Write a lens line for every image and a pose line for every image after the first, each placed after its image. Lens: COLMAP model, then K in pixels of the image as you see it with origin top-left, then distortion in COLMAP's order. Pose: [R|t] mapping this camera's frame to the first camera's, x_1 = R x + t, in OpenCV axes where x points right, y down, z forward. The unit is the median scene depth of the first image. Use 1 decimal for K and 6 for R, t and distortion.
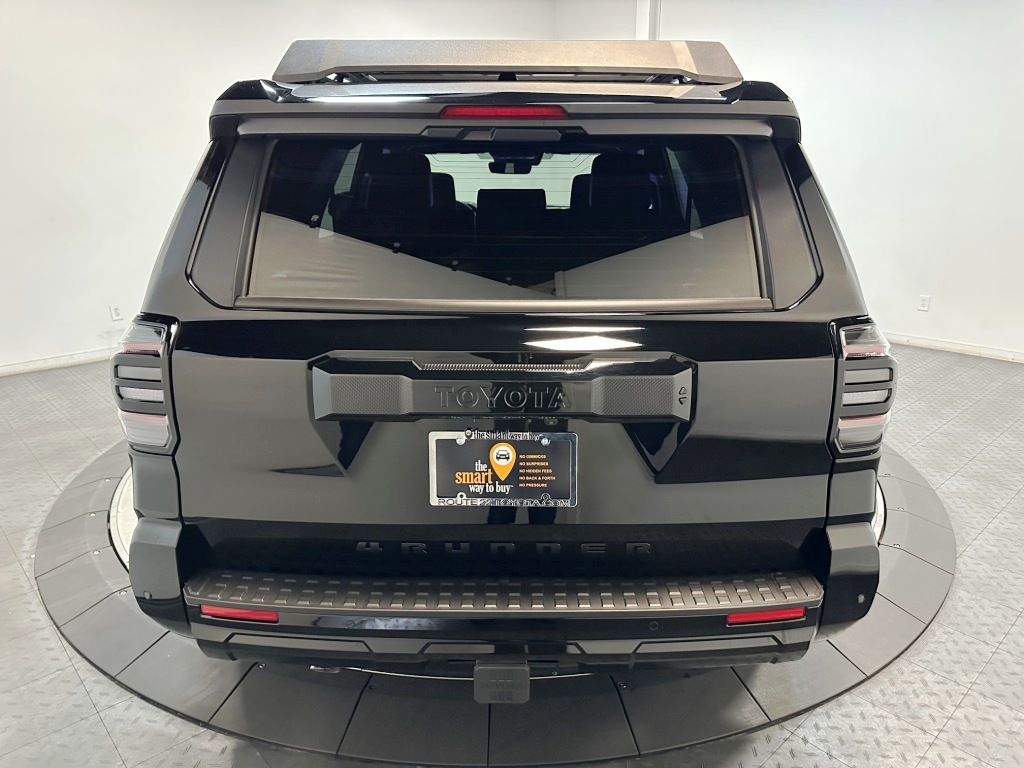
lens RADIAL K [[717.5, 0, 512.0], [0, 717.5, 384.0], [0, 0, 1]] dist [0.065722, -0.110101]
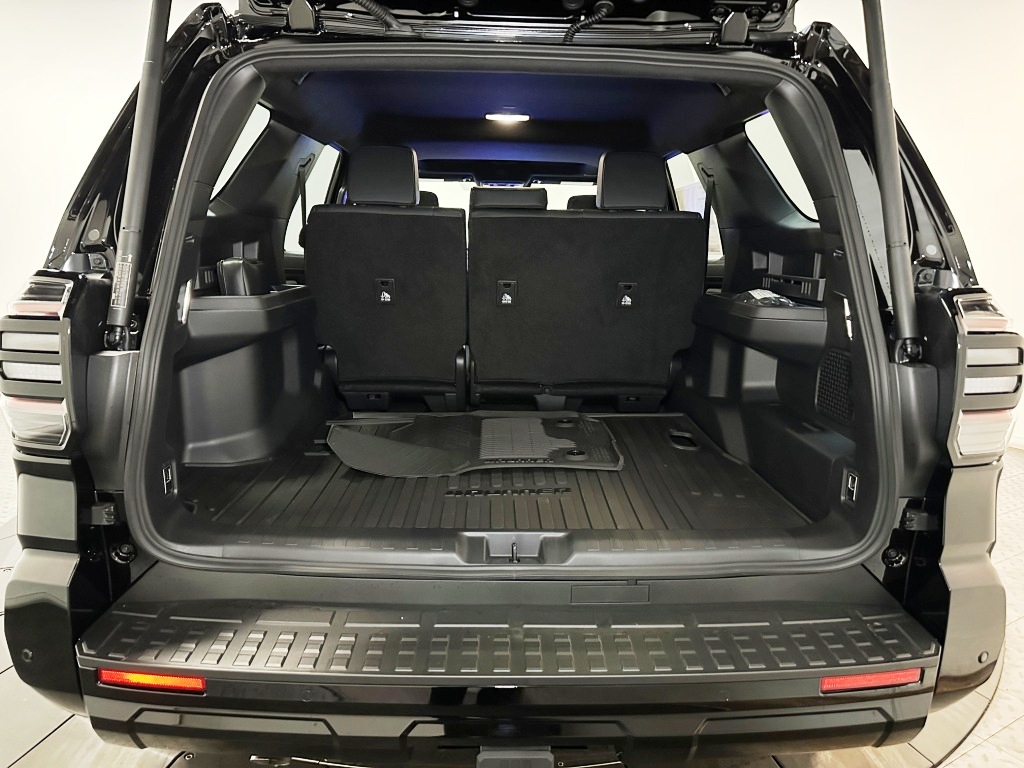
lens RADIAL K [[705.4, 0, 505.4], [0, 705.4, 386.6], [0, 0, 1]] dist [0.065338, -0.097634]
pose [[0.999113, 0.013361, 0.039934, -0.056030], [-0.009081, 0.994378, -0.105494, 0.098488], [-0.041119, 0.105038, 0.993618, 0.252469]]
